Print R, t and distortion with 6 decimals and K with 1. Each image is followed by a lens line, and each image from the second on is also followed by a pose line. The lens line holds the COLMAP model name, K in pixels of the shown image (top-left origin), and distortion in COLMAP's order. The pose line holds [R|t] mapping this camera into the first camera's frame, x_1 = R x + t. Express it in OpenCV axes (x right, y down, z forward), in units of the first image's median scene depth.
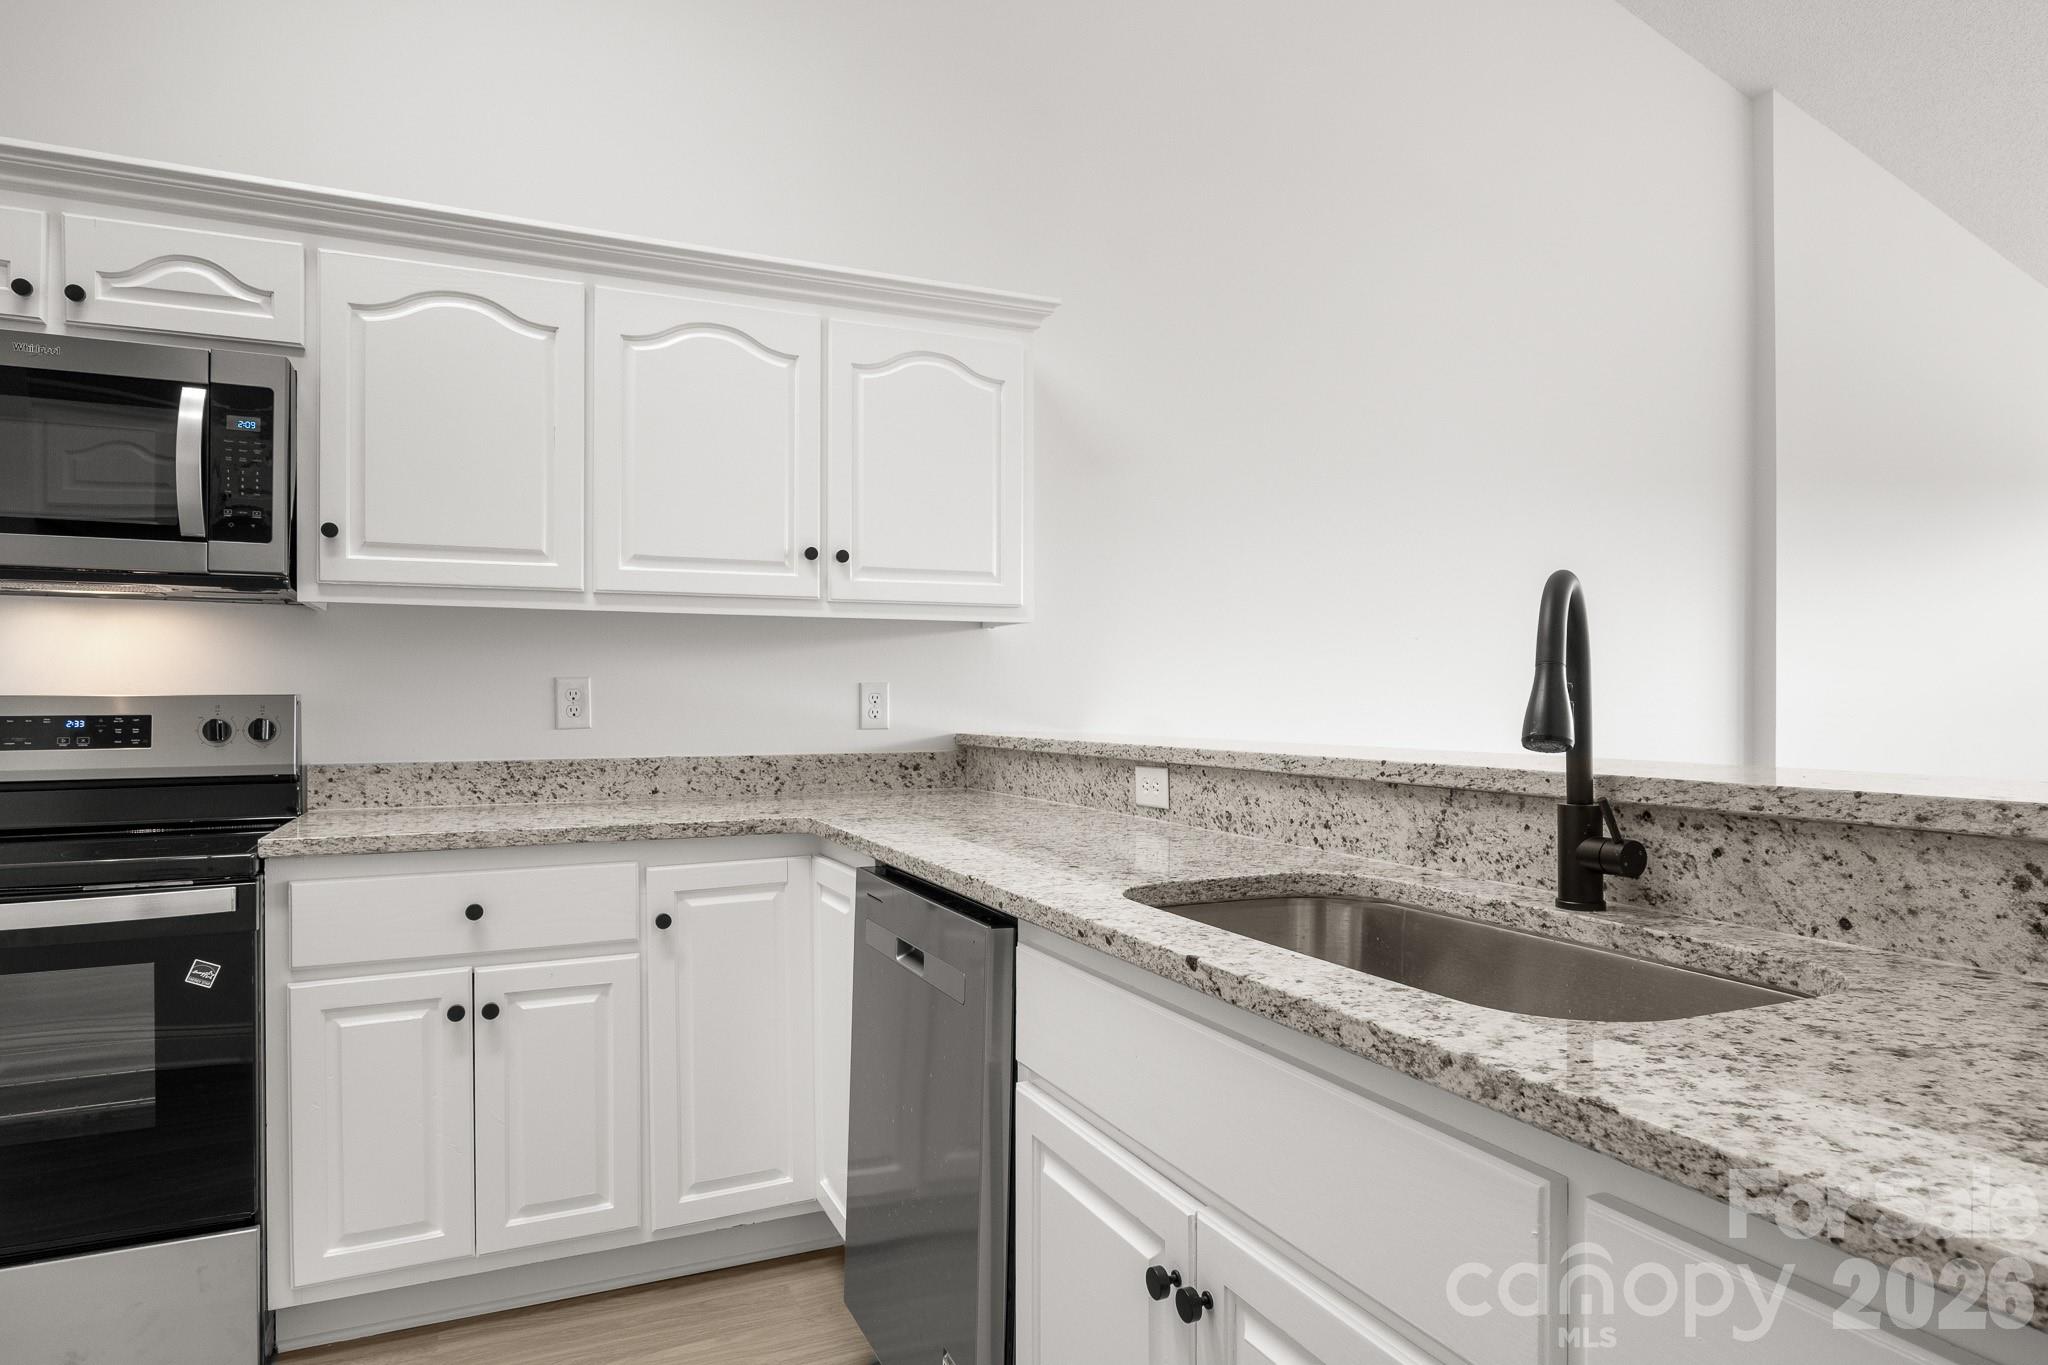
lens RADIAL K [[1185.6, 0, 1023.7], [0, 1185.6, 697.4], [0, 0, 1]] dist [-0.005496, -0.001044]
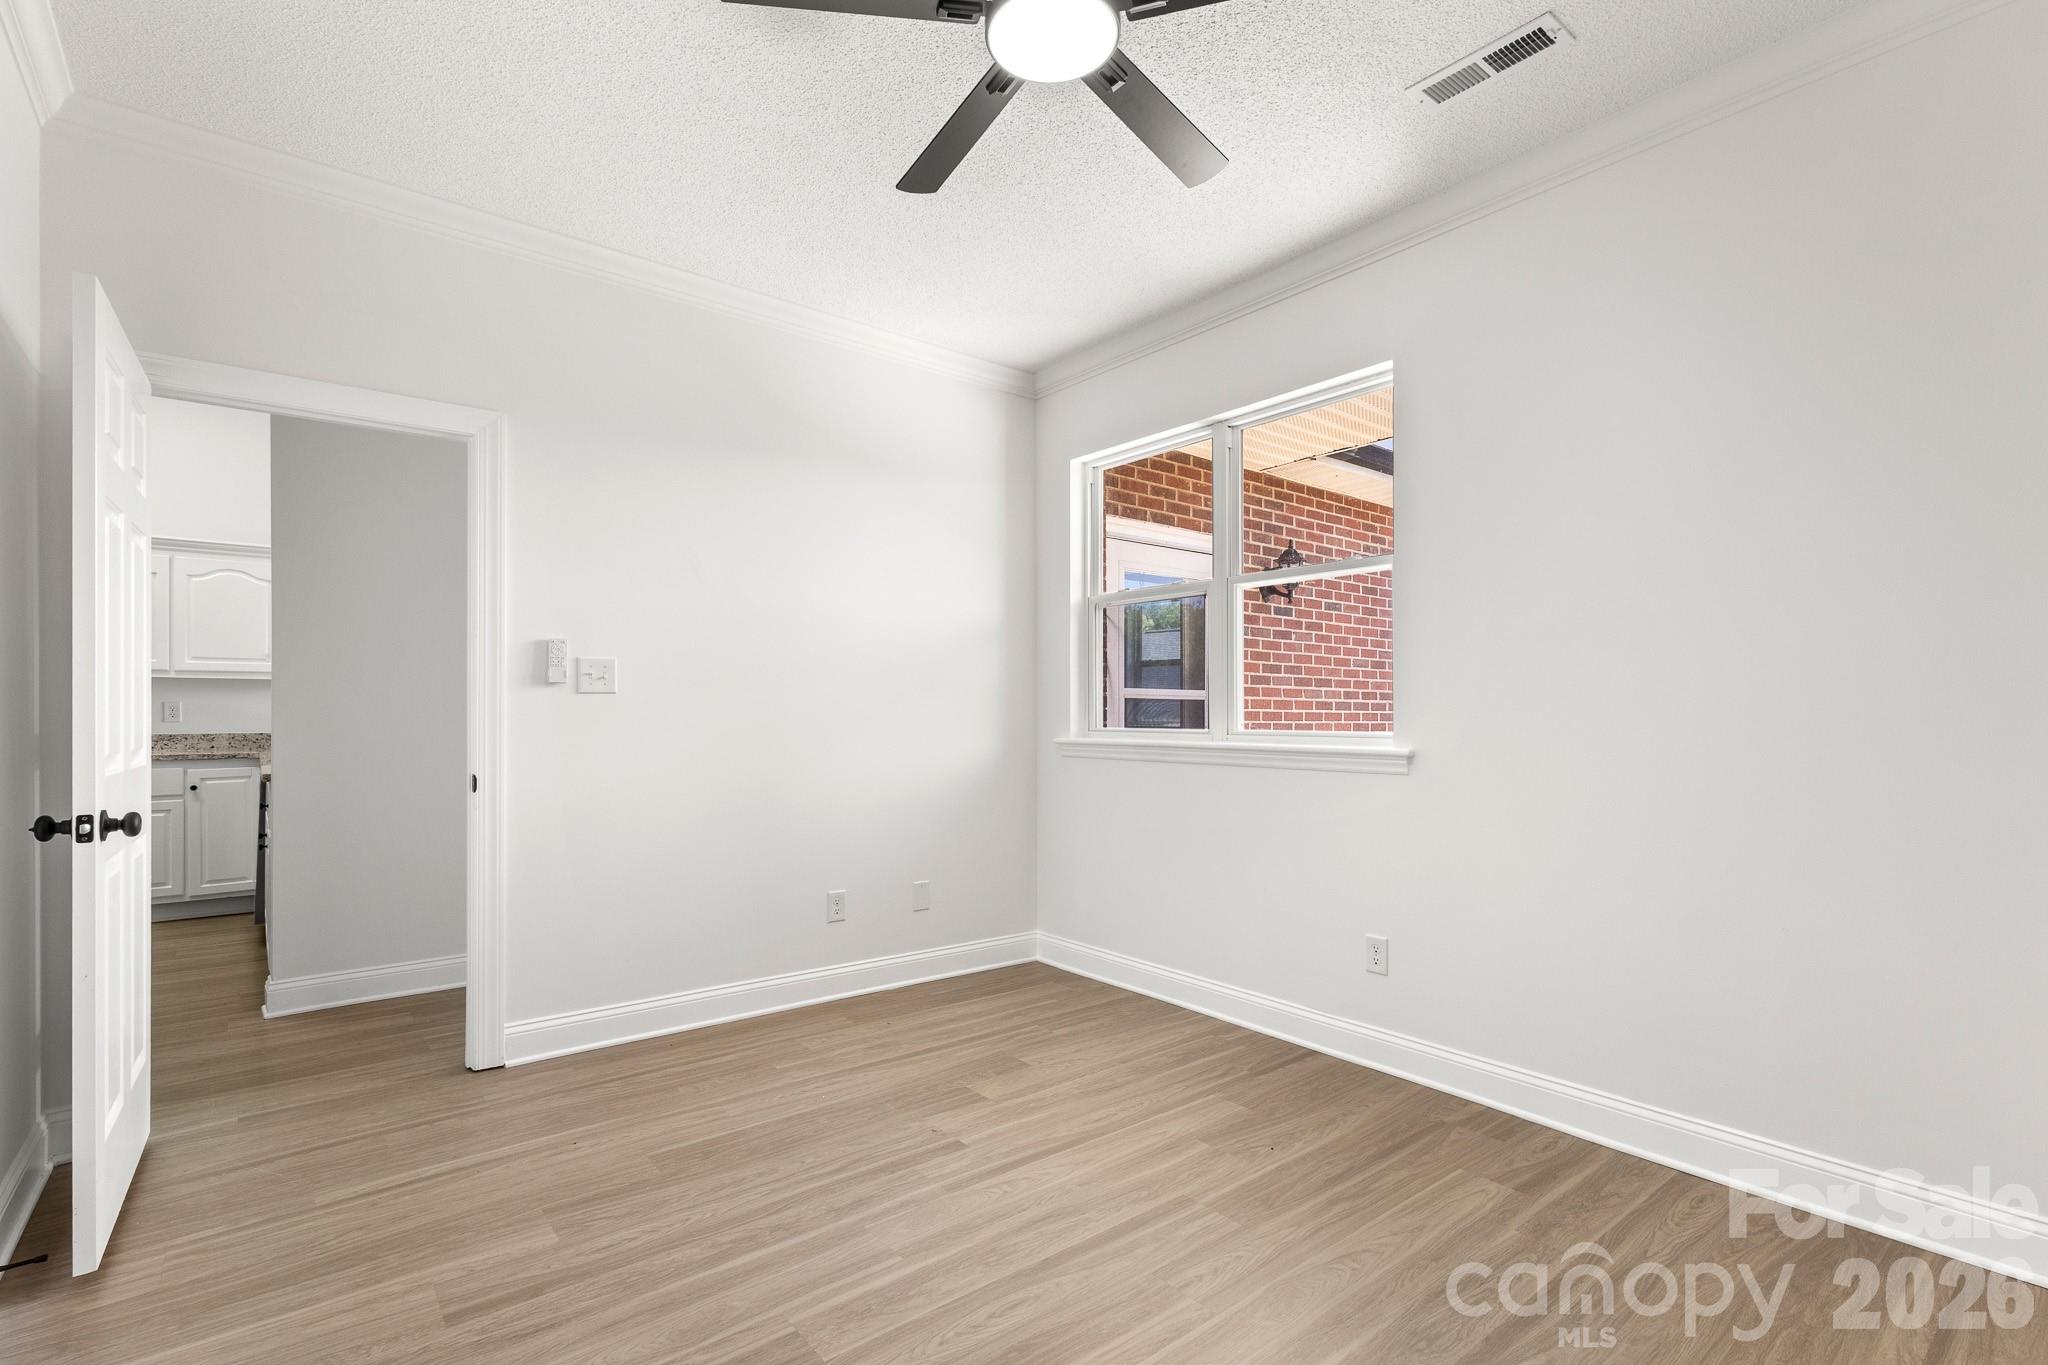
lens RADIAL K [[951.0, 0, 1032.5], [0, 951.0, 701.3], [0, 0, 1]] dist [0.000495, 0.000960]
pose [[0.968485, -0.001592, 0.249066, 1.333034], [0.002696, 0.999988, -0.004090, -0.007563], [-0.249056, 0.004633, 0.968478, -2.130925]]
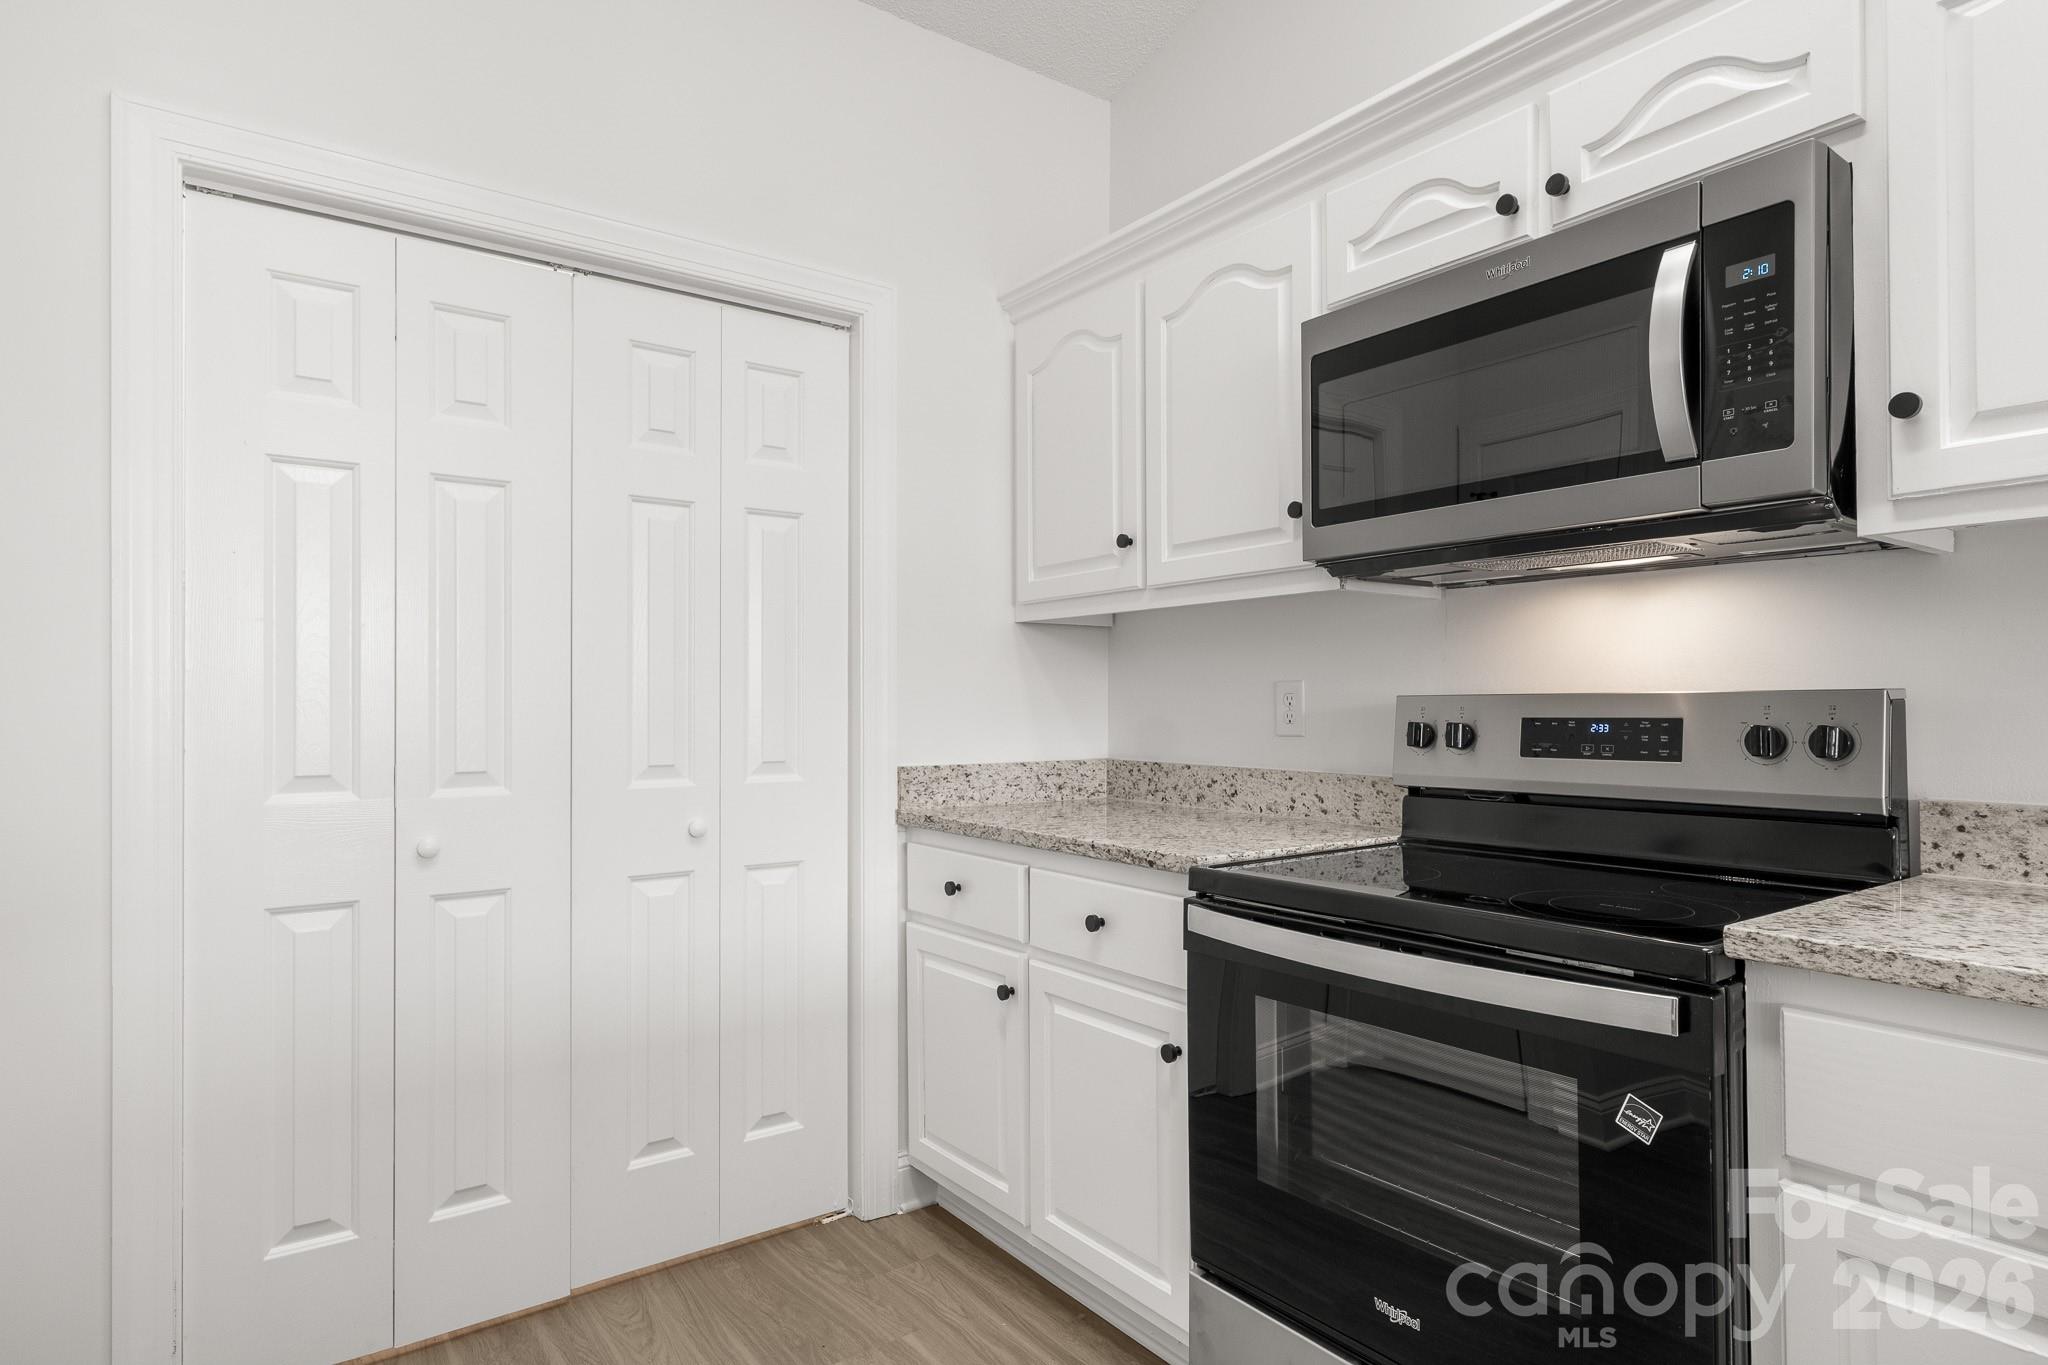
lens RADIAL K [[1123.0, 0, 1019.3], [0, 1123.0, 693.4], [0, 0, 1]] dist [0.009479, -0.002726]
pose [[0.203455, -0.009891, -0.979034, -0.128357], [0.008918, 0.999926, -0.008249, 0.001495], [0.979044, -0.007053, 0.203528, 0.448584]]
